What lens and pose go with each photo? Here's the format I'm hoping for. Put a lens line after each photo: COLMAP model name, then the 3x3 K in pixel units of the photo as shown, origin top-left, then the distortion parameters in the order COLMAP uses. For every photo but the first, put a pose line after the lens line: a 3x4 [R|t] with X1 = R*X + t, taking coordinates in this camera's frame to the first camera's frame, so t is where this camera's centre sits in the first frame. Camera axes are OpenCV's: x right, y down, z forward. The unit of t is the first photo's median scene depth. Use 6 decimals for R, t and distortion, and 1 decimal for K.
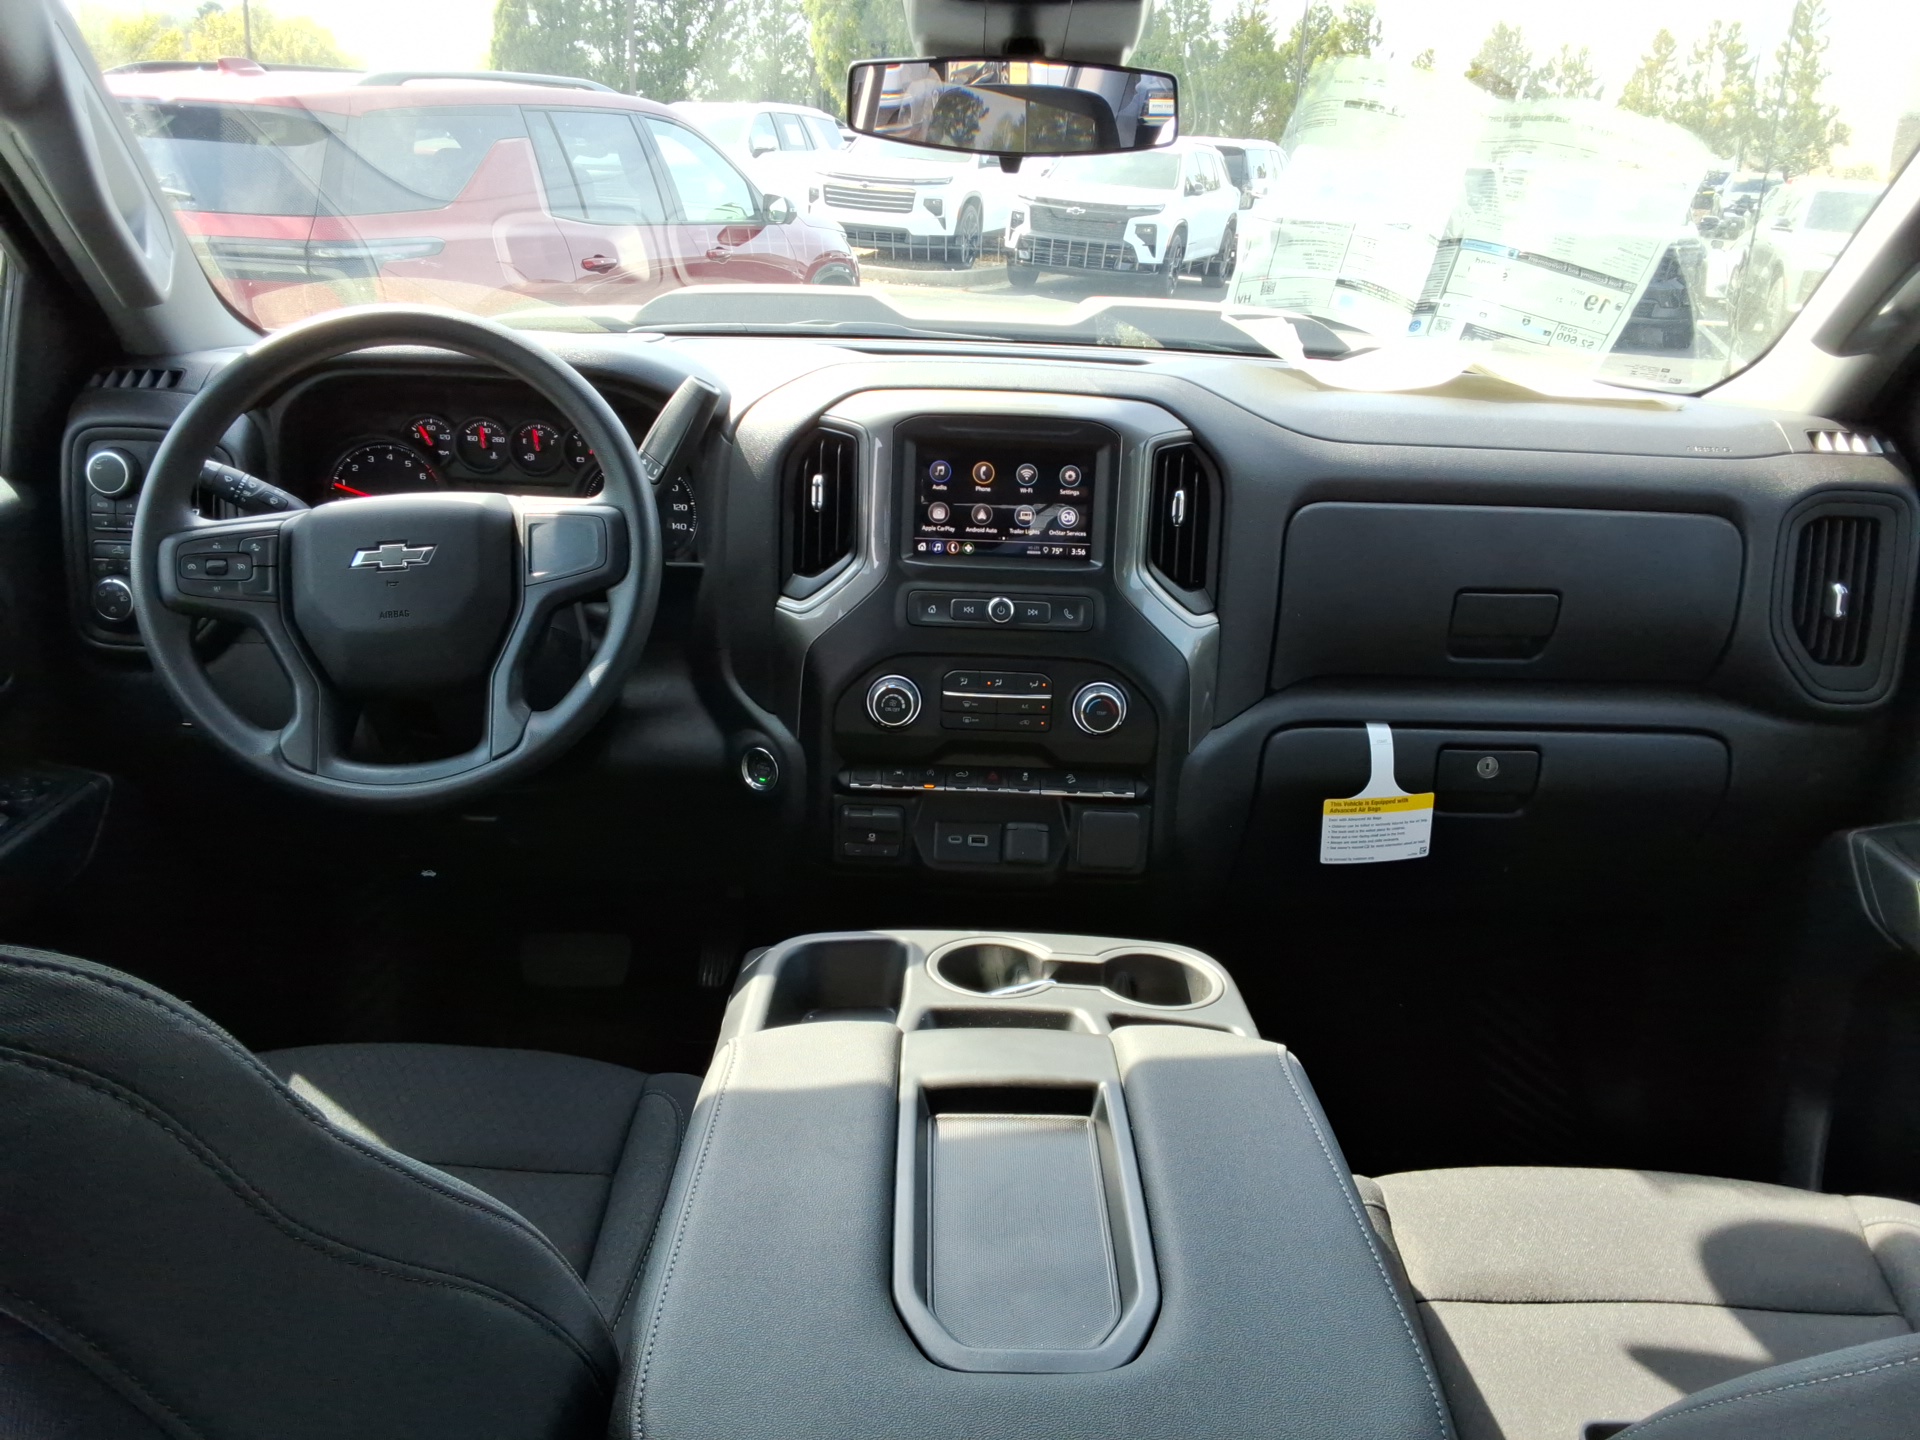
lens RADIAL K [[1538.5, 0, 984.1], [0, 1538.5, 718.2], [0, 0, 1]] dist [0.107288, -0.164154]
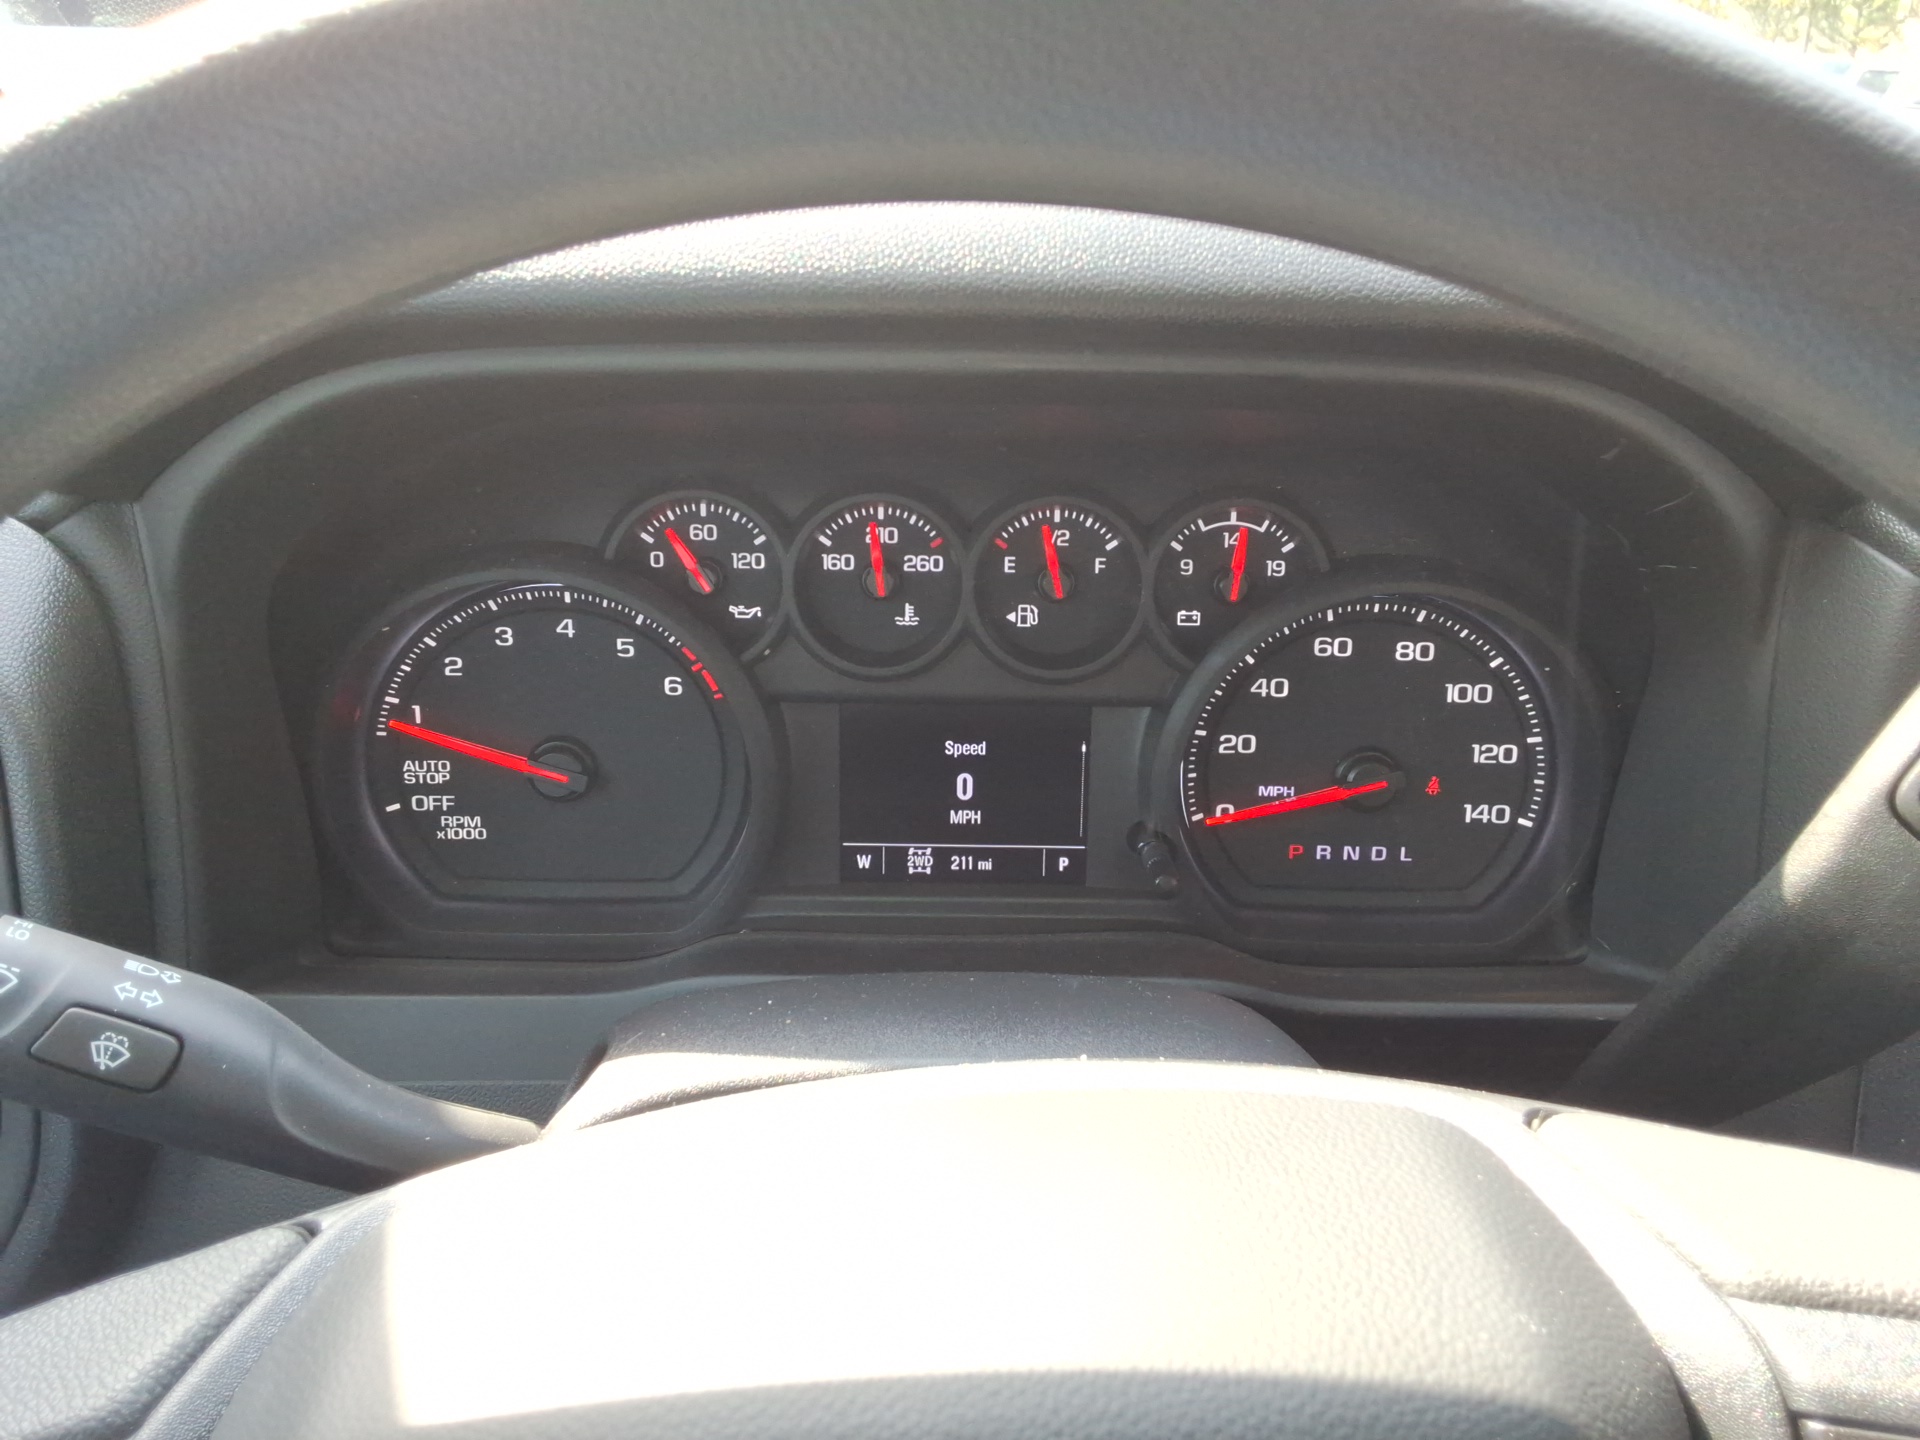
lens RADIAL K [[1538.5, 0, 974.9], [0, 1538.5, 701.3], [0, 0, 1]] dist [0.107288, -0.164154]
pose [[0.999463, -0.025453, -0.020655, -0.314292], [0.026227, 0.998928, 0.038136, -0.173034], [0.019663, -0.038658, 0.999059, 0.744155]]
